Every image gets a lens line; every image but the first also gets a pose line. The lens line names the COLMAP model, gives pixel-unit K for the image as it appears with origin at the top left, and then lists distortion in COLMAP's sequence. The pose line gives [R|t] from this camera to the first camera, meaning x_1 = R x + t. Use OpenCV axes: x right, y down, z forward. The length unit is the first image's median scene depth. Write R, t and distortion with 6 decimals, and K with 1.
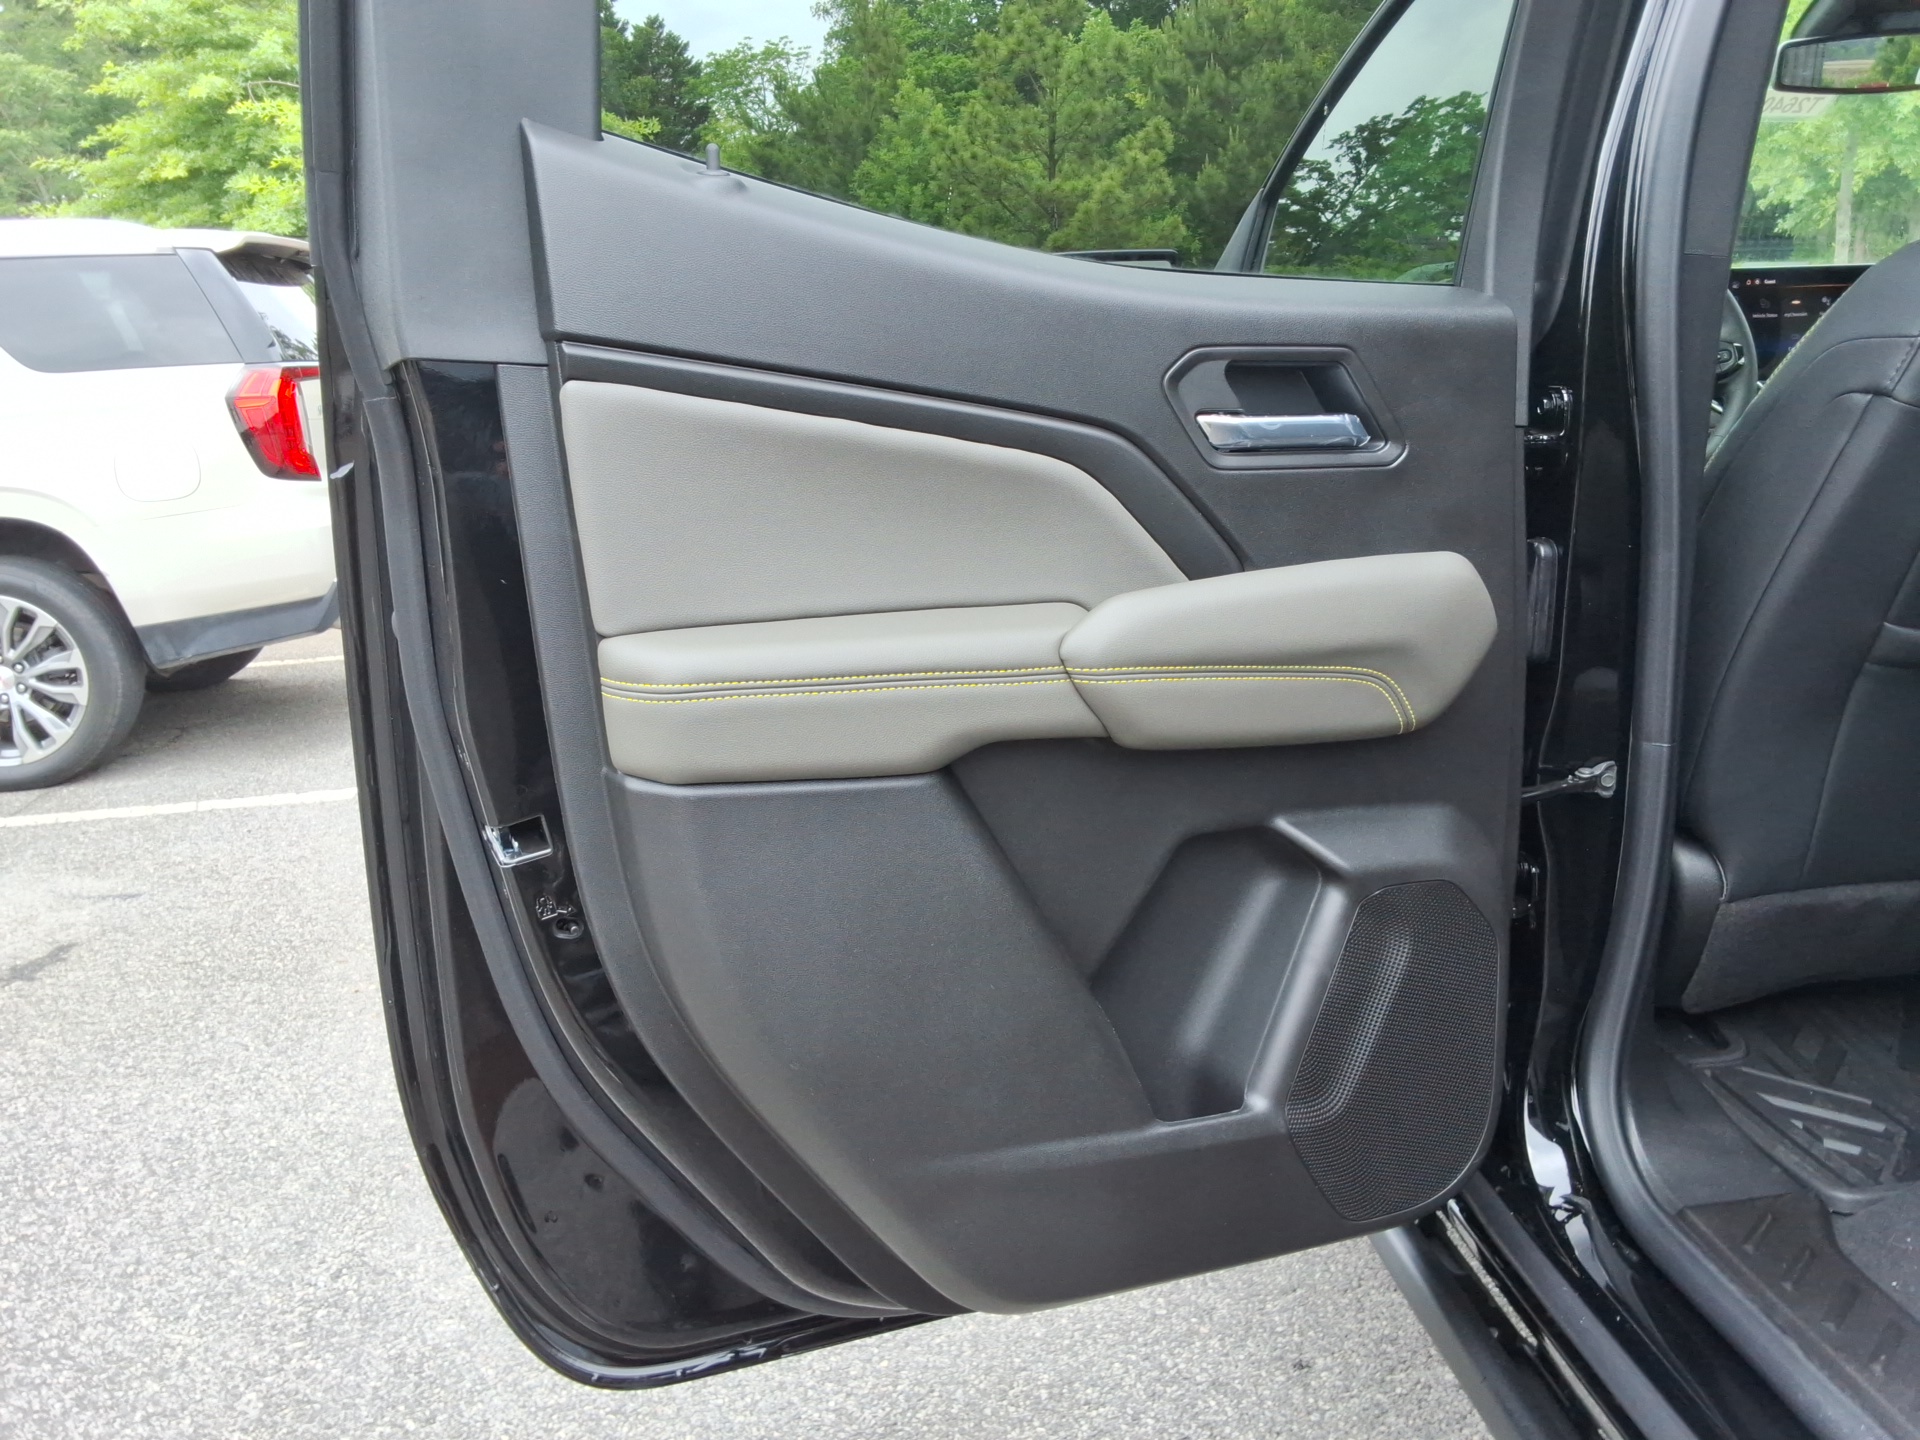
lens RADIAL K [[1540.2, 0, 979.6], [0, 1540.2, 707.6], [0, 0, 1]] dist [0.099252, -0.151074]
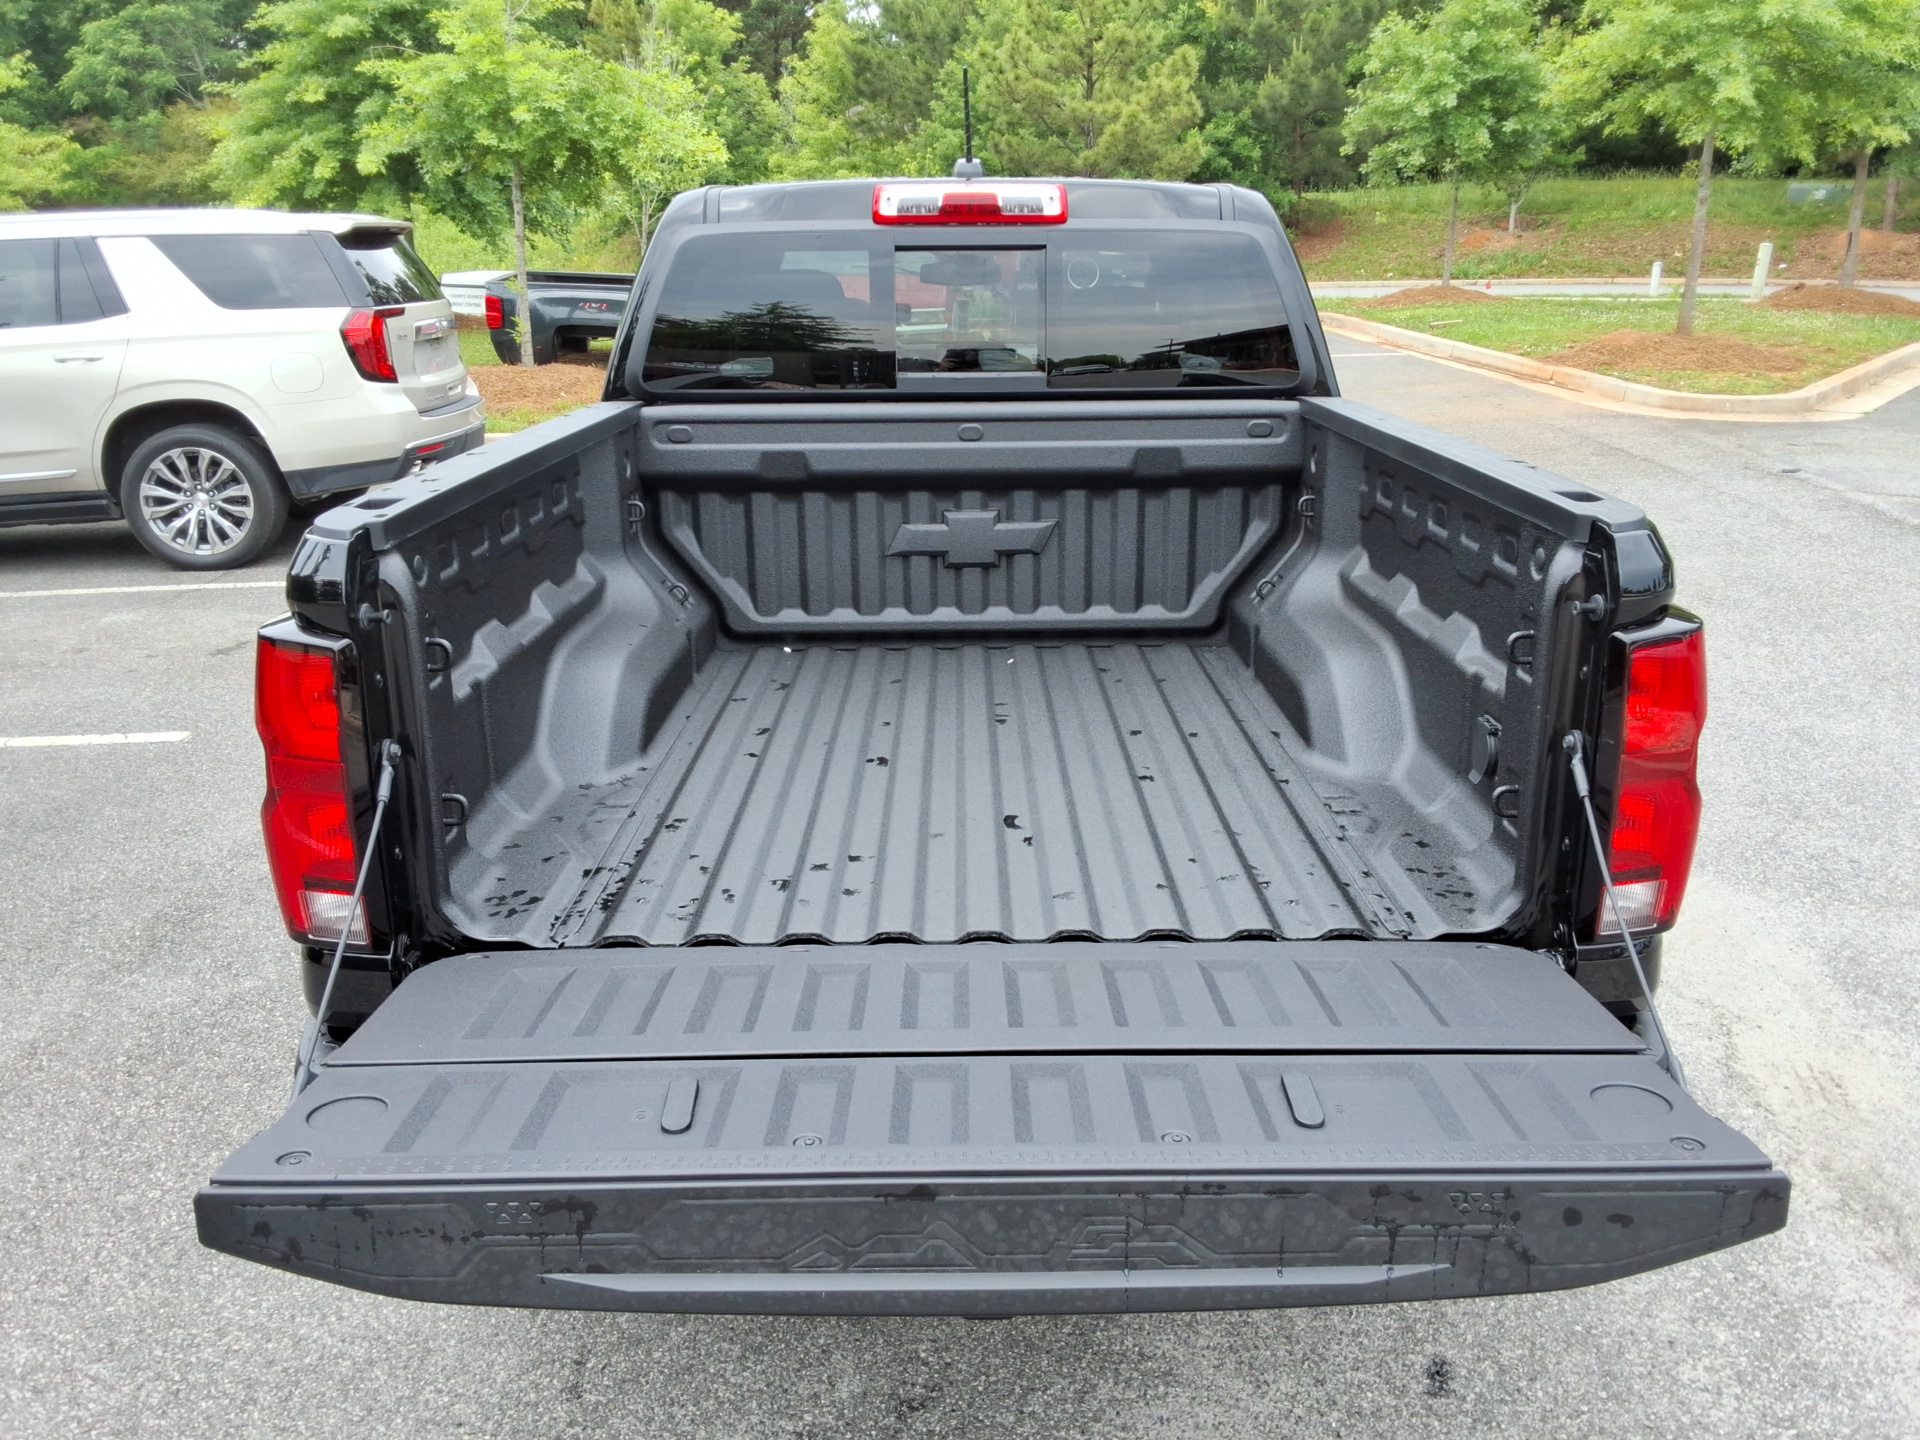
lens RADIAL K [[1540.2, 0, 979.6], [0, 1540.2, 707.6], [0, 0, 1]] dist [0.099252, -0.151074]
pose [[0.996203, 0.052116, -0.069744, 0.068847], [-0.046892, 0.996114, 0.074547, 0.008484], [0.073358, -0.070993, 0.994776, -0.129390]]
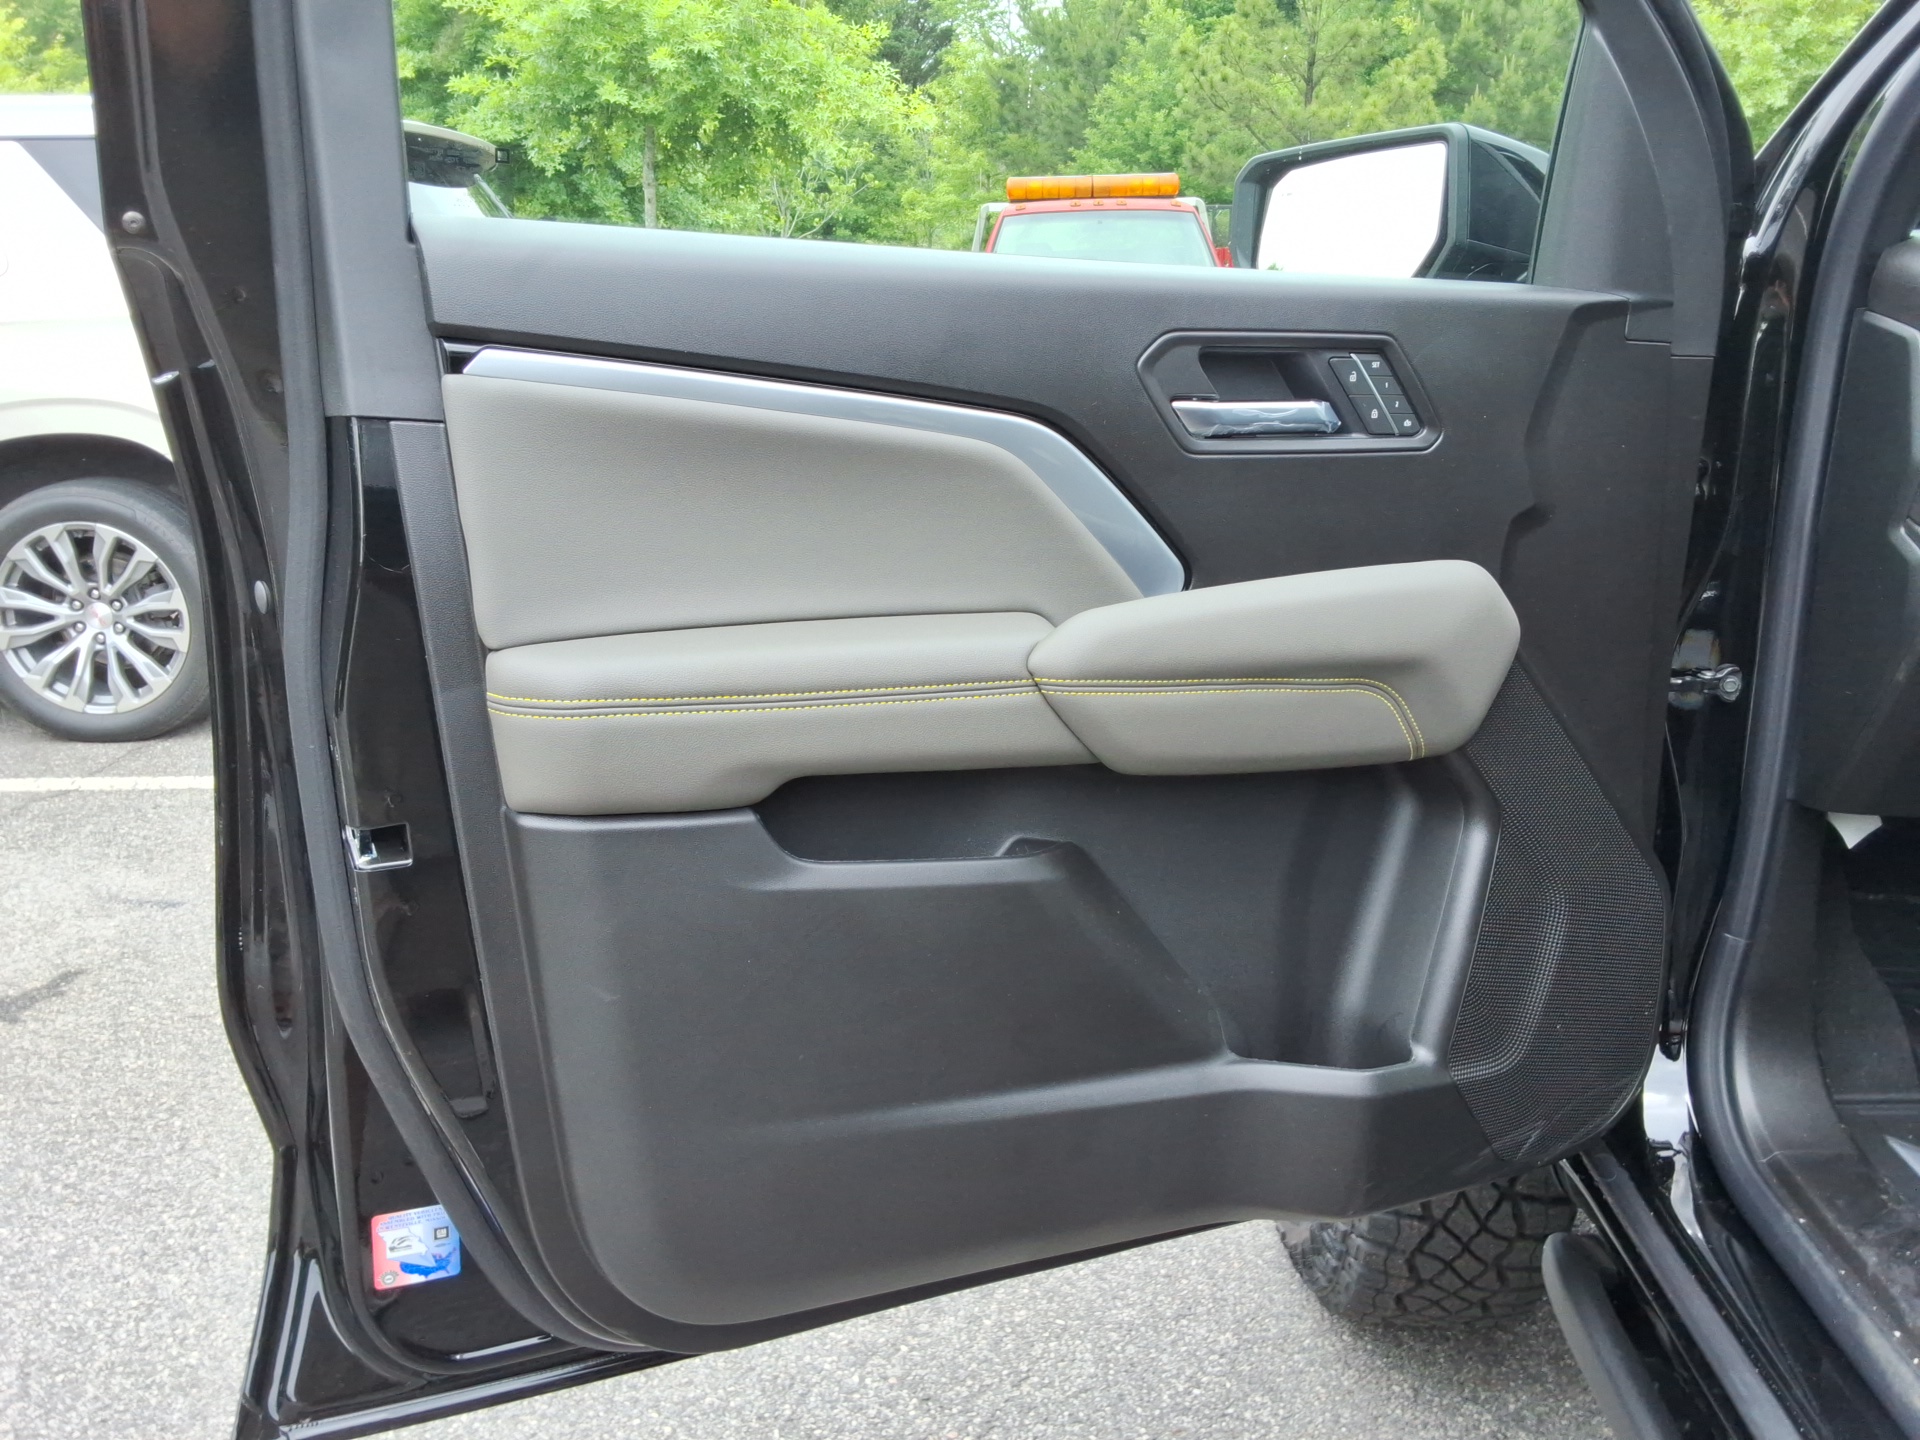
lens RADIAL K [[1540.2, 0, 979.6], [0, 1540.2, 707.6], [0, 0, 1]] dist [0.099252, -0.151074]
pose [[0.989256, 0.074299, -0.125902, -0.003106], [-0.069356, 0.996656, 0.043205, -0.009173], [0.128691, -0.034009, 0.991101, 0.041641]]
